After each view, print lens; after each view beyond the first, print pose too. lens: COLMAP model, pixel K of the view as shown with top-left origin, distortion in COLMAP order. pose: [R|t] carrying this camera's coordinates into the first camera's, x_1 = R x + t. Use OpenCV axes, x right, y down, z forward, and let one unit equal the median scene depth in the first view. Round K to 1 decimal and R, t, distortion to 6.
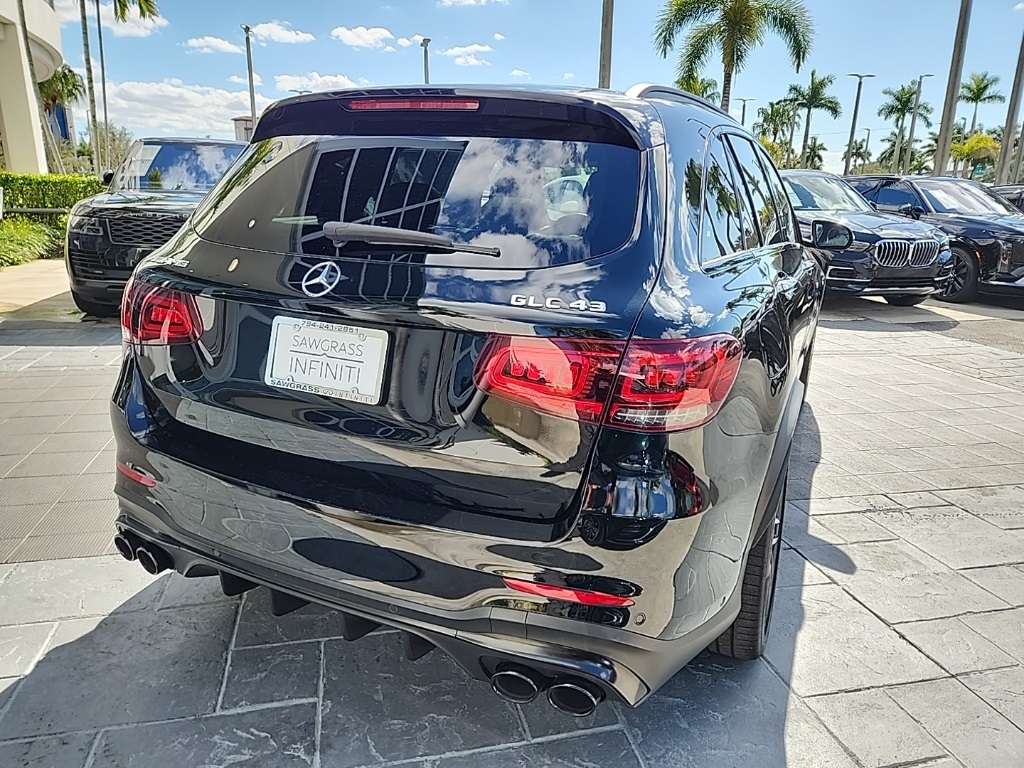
lens RADIAL K [[693.7, 0, 515.8], [0, 693.7, 375.8], [0, 0, 1]] dist [0.042860, -0.037647]
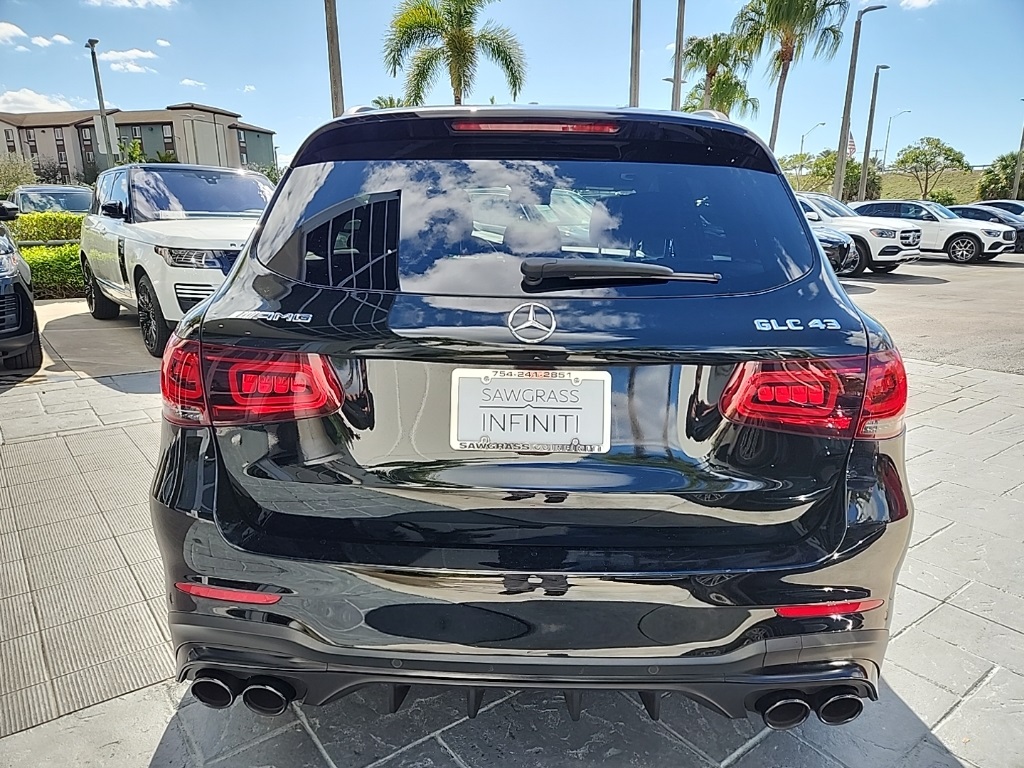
lens RADIAL K [[686.2, 0, 517.9], [0, 686.2, 379.8], [0, 0, 1]] dist [0.067799, -0.058035]
pose [[0.915210, -0.114873, 0.386257, -0.465754], [0.121549, 0.992559, 0.007185, -0.053573], [-0.384209, 0.040374, 0.922363, 0.144408]]
